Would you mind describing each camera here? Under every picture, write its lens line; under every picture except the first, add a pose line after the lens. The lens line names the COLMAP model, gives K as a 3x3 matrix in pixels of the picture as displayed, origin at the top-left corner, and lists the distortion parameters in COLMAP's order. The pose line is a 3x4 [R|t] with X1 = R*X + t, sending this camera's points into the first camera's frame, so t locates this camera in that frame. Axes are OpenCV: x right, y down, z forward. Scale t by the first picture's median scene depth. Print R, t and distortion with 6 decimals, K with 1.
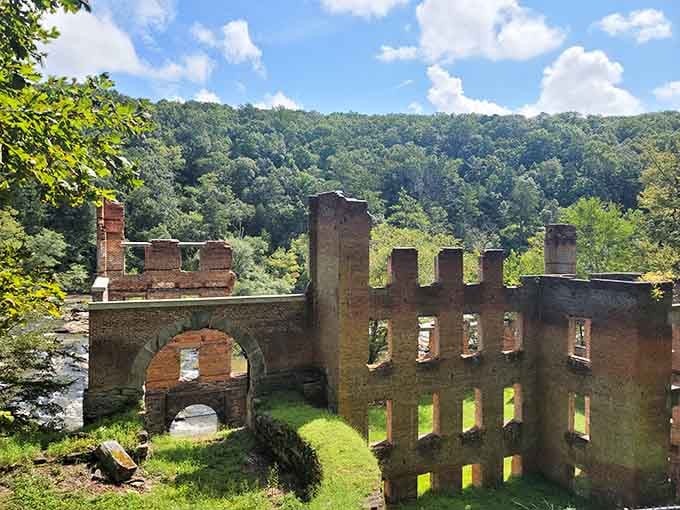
lens RADIAL K [[650.1, 0, 340.0], [0, 650.1, 255.0], [0, 0, 1]] dist [-0.317378, -0.000137]
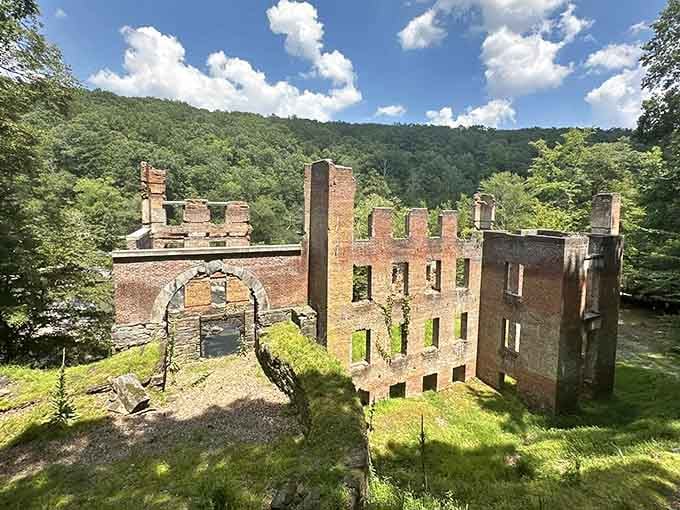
lens RADIAL K [[559.5, 0, 340.0], [0, 559.5, 255.0], [0, 0, 1]] dist [-0.001718, -0.001178]
pose [[0.999755, 0.010523, 0.019497, -0.003696], [-0.011958, 0.997110, 0.075021, -0.000509], [-0.018651, -0.075236, 0.996991, -0.212769]]
